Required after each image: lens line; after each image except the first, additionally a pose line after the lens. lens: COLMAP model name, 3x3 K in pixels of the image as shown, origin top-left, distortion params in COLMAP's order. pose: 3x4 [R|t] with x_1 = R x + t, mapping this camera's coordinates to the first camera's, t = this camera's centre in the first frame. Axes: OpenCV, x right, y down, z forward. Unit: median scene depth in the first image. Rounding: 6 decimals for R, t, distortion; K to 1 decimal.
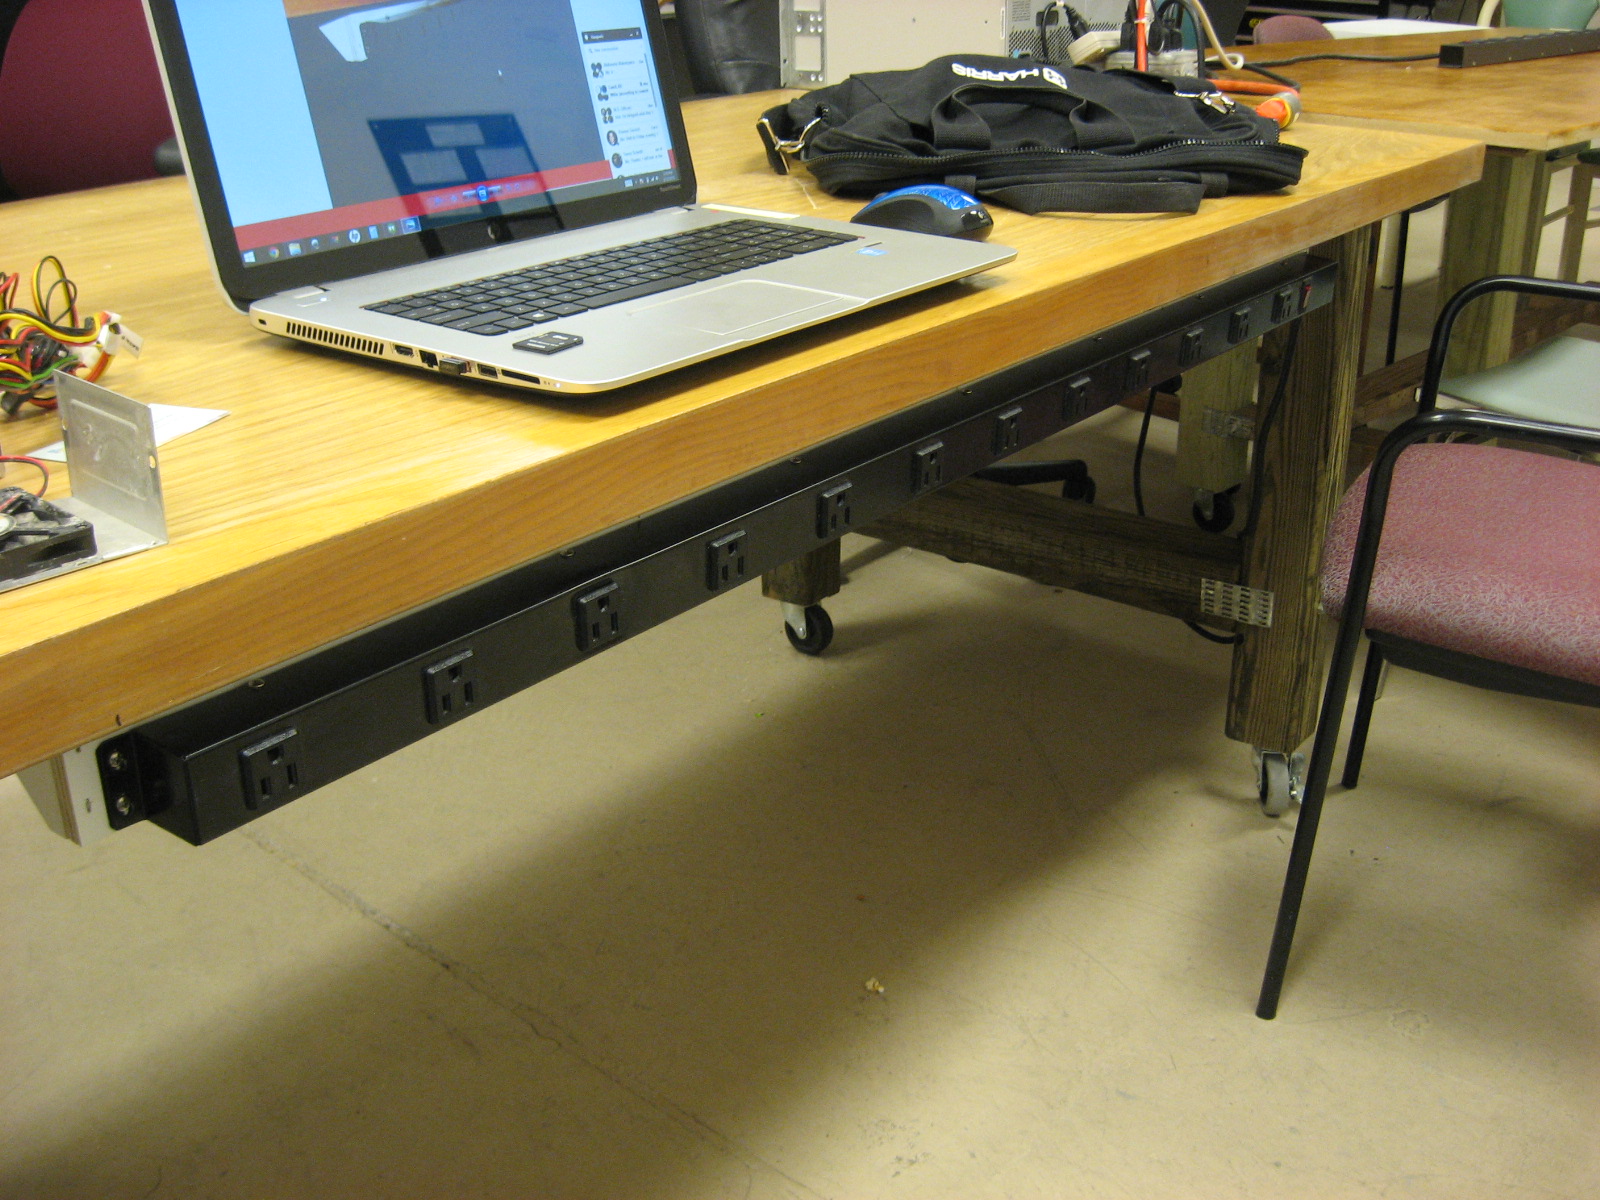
lens RADIAL K [[1706.5, 0, 800.0], [0, 1706.5, 600.0], [0, 0, 1]] dist [-0.112599, 0.029035]
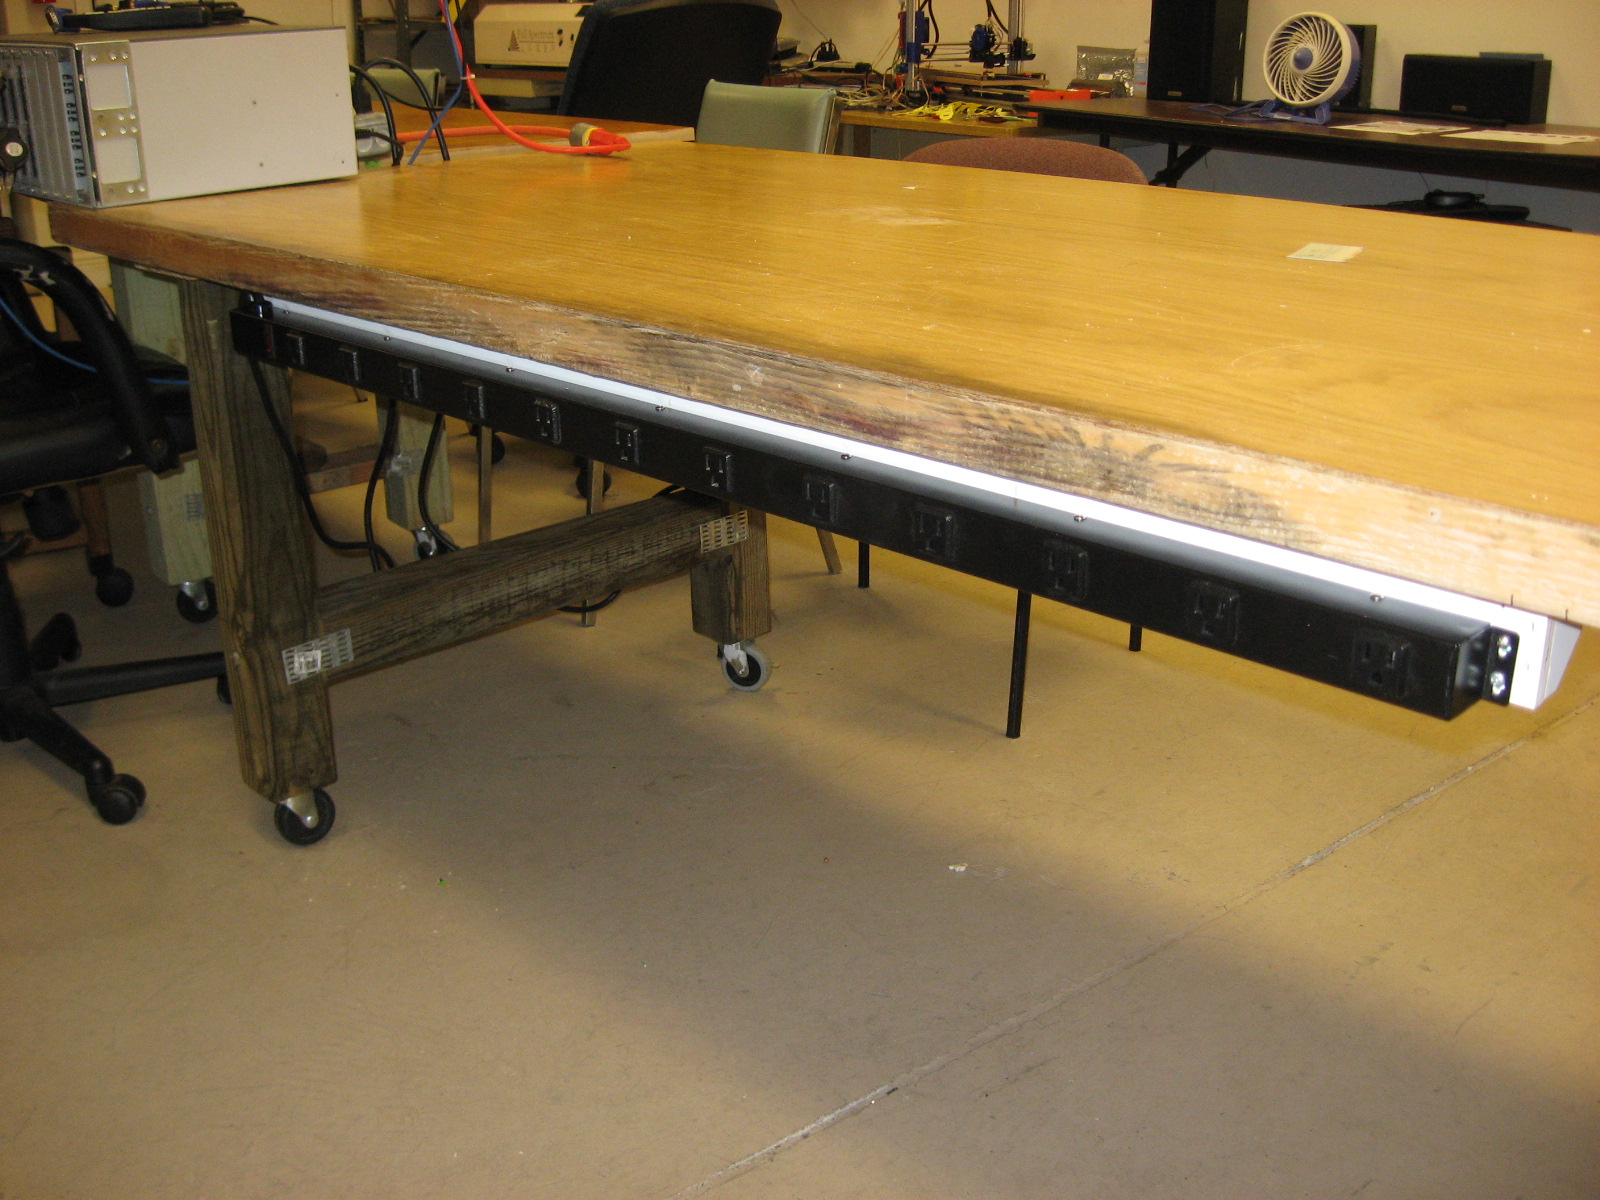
lens RADIAL K [[1710.0, 0, 800.0], [0, 1710.0, 600.0], [0, 0, 1]] dist [-0.127694, 0.075732]
pose [[0.140782, -0.343412, 0.928573, -1.146897], [0.384658, 0.883202, 0.268315, -0.339558], [-0.912260, 0.319409, 0.256435, 0.843613]]
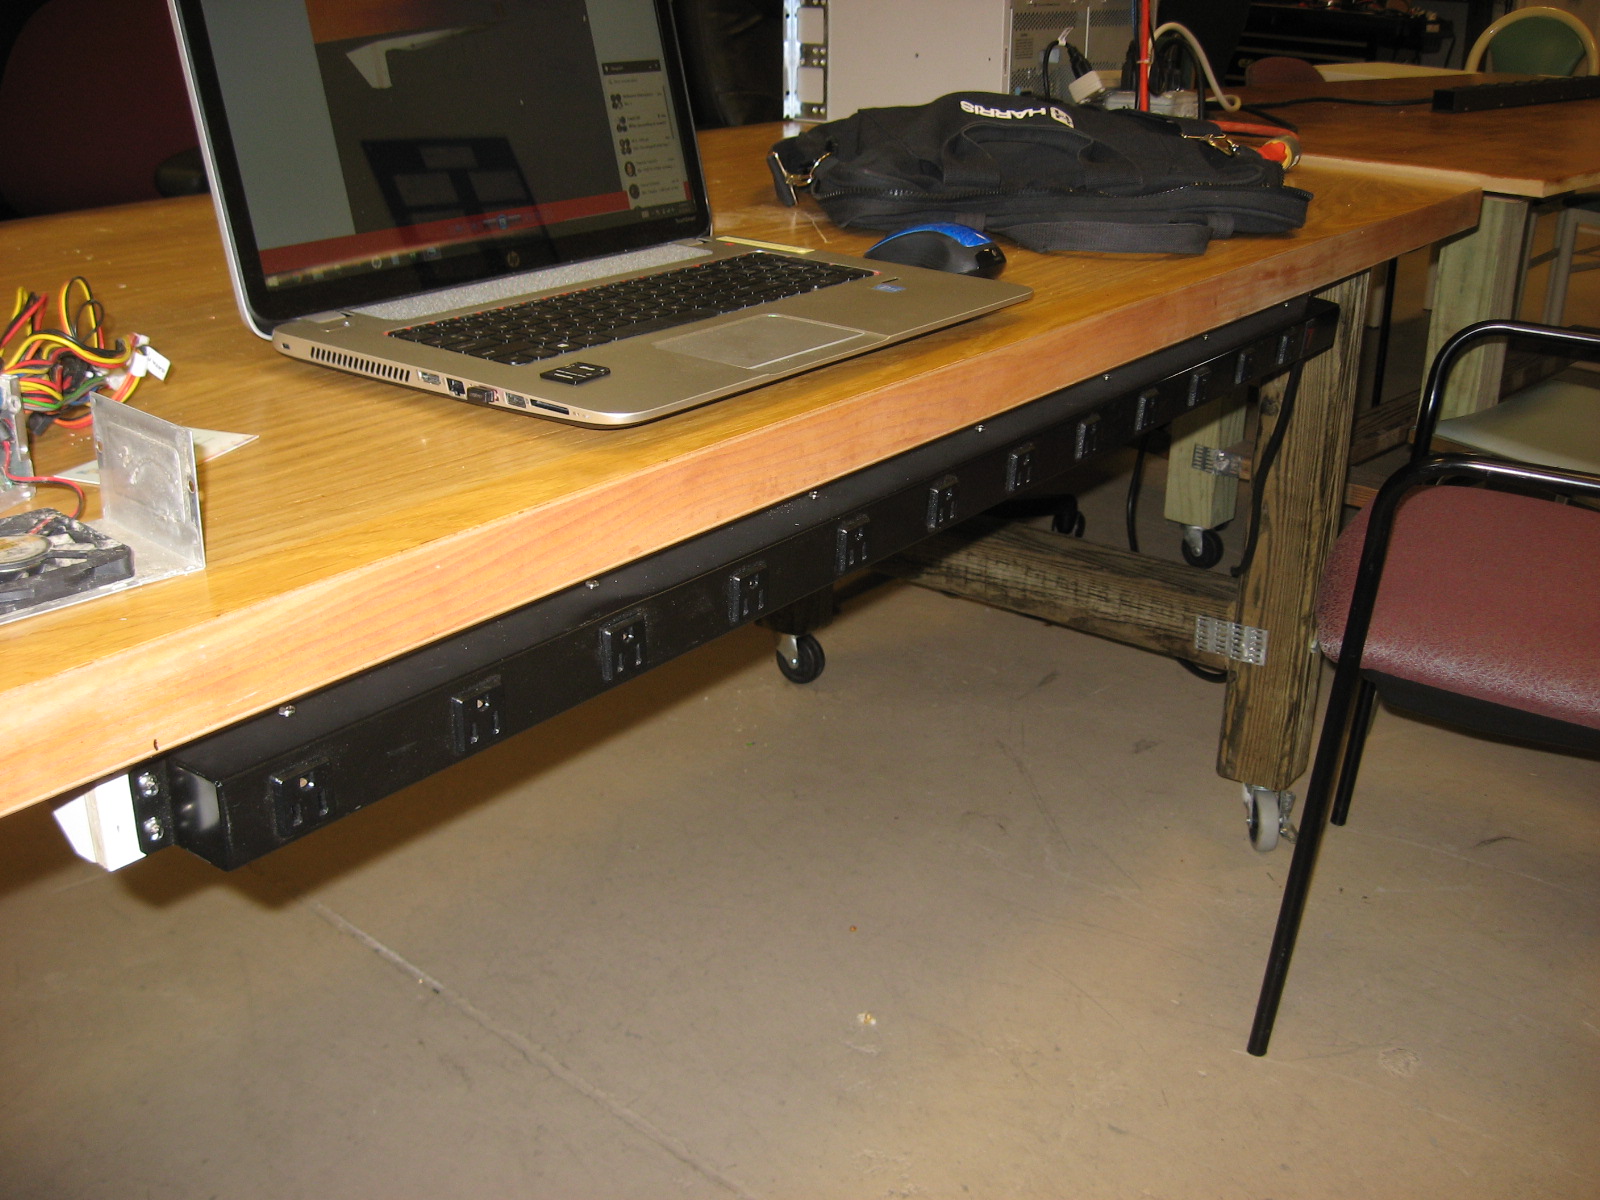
lens RADIAL K [[1710.0, 0, 800.0], [0, 1710.0, 600.0], [0, 0, 1]] dist [-0.127694, 0.075732]
pose [[0.999736, 0.017440, 0.014983, -0.016639], [-0.017200, 0.999724, -0.016025, -0.002168], [-0.015259, 0.015763, 0.999759, -0.003782]]
